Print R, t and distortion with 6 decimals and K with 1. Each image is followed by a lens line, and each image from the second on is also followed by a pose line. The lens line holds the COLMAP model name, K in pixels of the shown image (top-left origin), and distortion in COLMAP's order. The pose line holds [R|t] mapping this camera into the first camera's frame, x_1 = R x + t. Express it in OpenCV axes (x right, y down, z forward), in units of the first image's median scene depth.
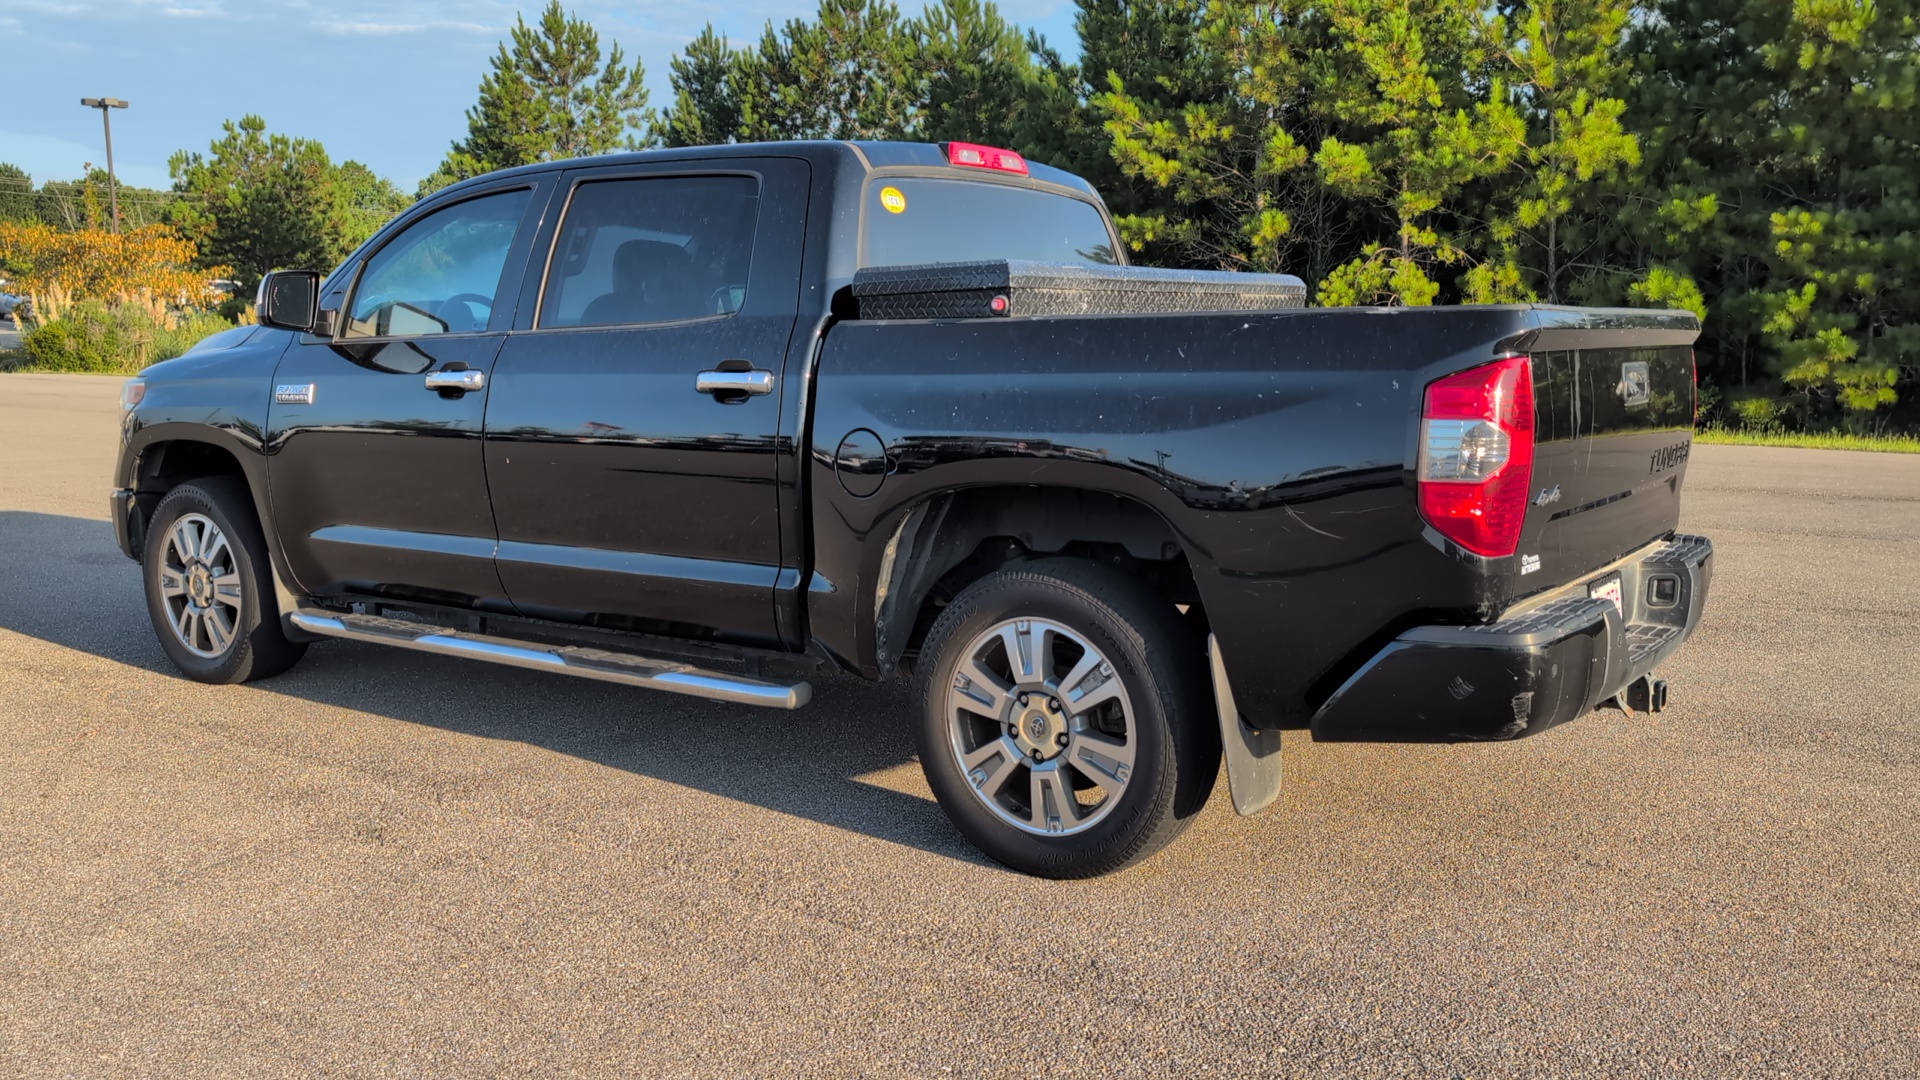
lens RADIAL K [[1669.5, 0, 956.2], [0, 1669.5, 532.7], [0, 0, 1]] dist [0.029169, -0.008745]
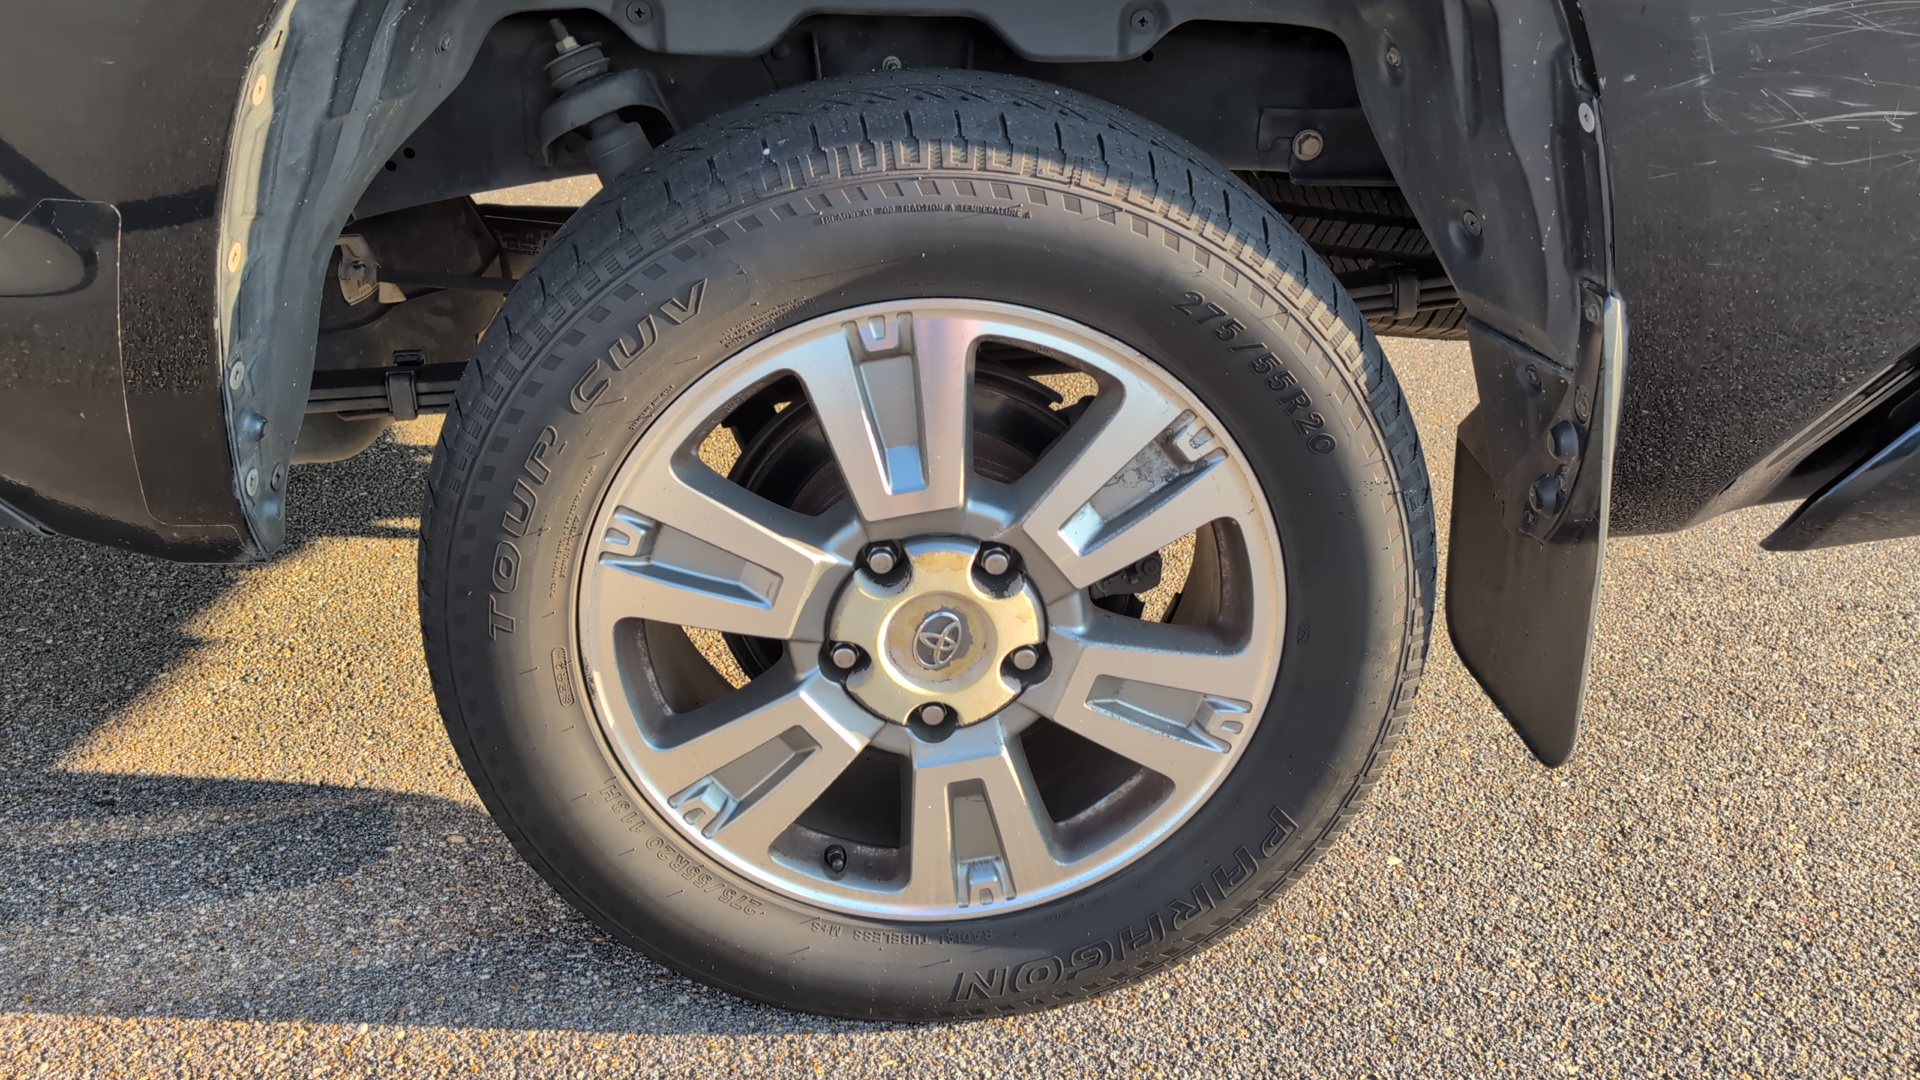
lens RADIAL K [[1669.5, 0, 965.5], [0, 1669.5, 546.2], [0, 0, 1]] dist [0.029169, -0.008745]
pose [[0.782743, -0.242811, 0.573024, -0.110350], [0.041498, 0.939064, 0.341229, -0.006474], [-0.620960, -0.243315, 0.745122, 0.684866]]
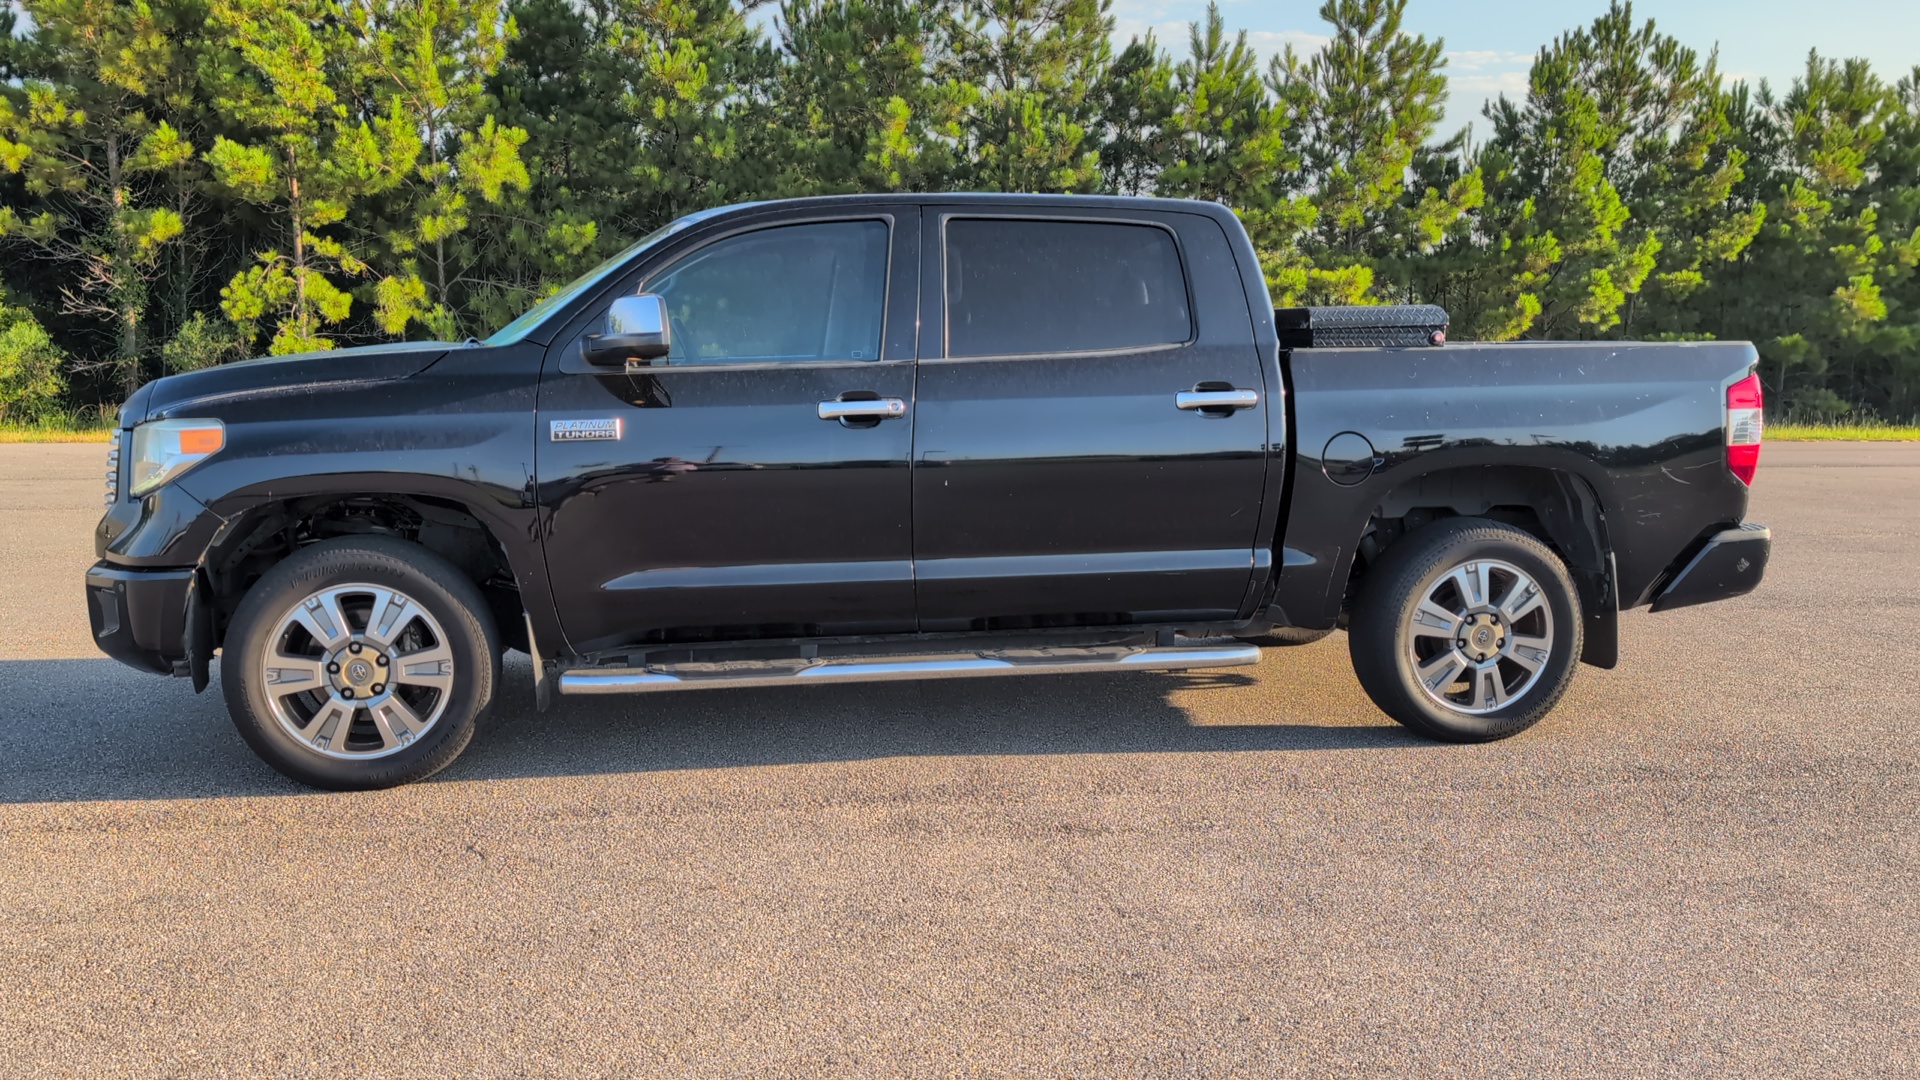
lens RADIAL K [[1669.5, 0, 957.6], [0, 1669.5, 554.9], [0, 0, 1]] dist [0.029169, -0.008745]
pose [[0.682003, -0.092972, 0.725416, -1.137455], [0.086609, 0.995174, 0.046120, -0.050384], [-0.726203, 0.031374, 0.686764, 0.311551]]
